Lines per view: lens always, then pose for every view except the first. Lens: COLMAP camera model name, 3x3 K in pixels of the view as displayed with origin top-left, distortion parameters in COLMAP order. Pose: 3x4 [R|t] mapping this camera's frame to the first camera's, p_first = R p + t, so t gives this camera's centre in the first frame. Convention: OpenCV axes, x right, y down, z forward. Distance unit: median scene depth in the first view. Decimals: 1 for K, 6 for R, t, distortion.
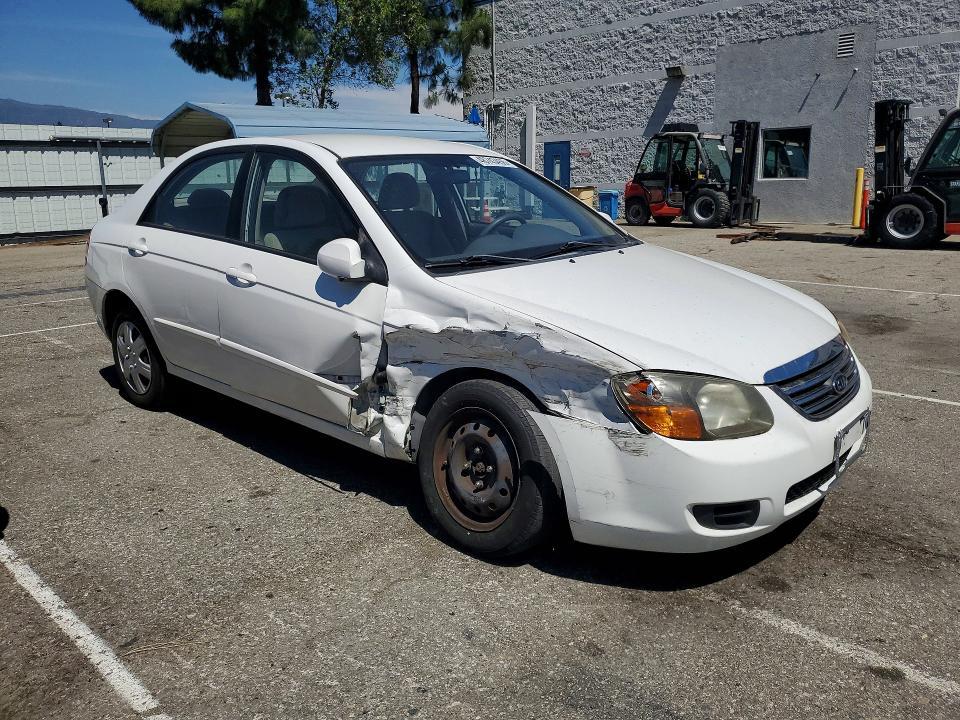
lens RADIAL K [[771.2, 0, 480.0], [0, 771.2, 360.0], [0, 0, 1]] dist [0.004488, 0.001865]
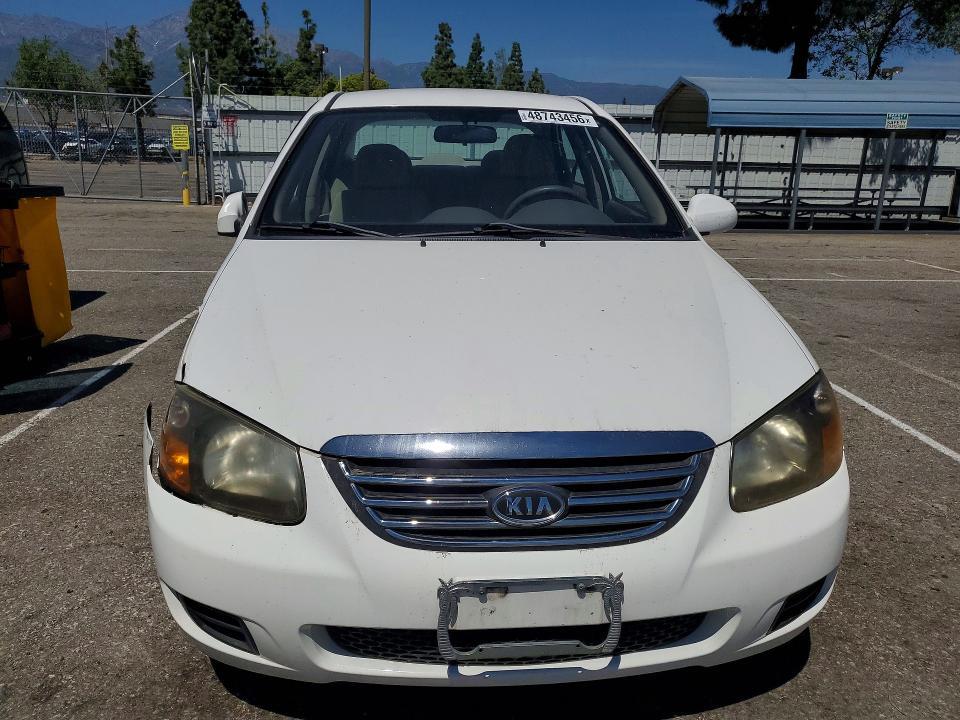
lens RADIAL K [[771.2, 0, 480.0], [0, 771.2, 360.0], [0, 0, 1]] dist [0.004488, 0.001865]
pose [[0.705325, 0.210645, -0.676864, 0.164604], [-0.198135, 0.975356, 0.097071, -0.024049], [0.680631, 0.065644, 0.729679, 0.119997]]
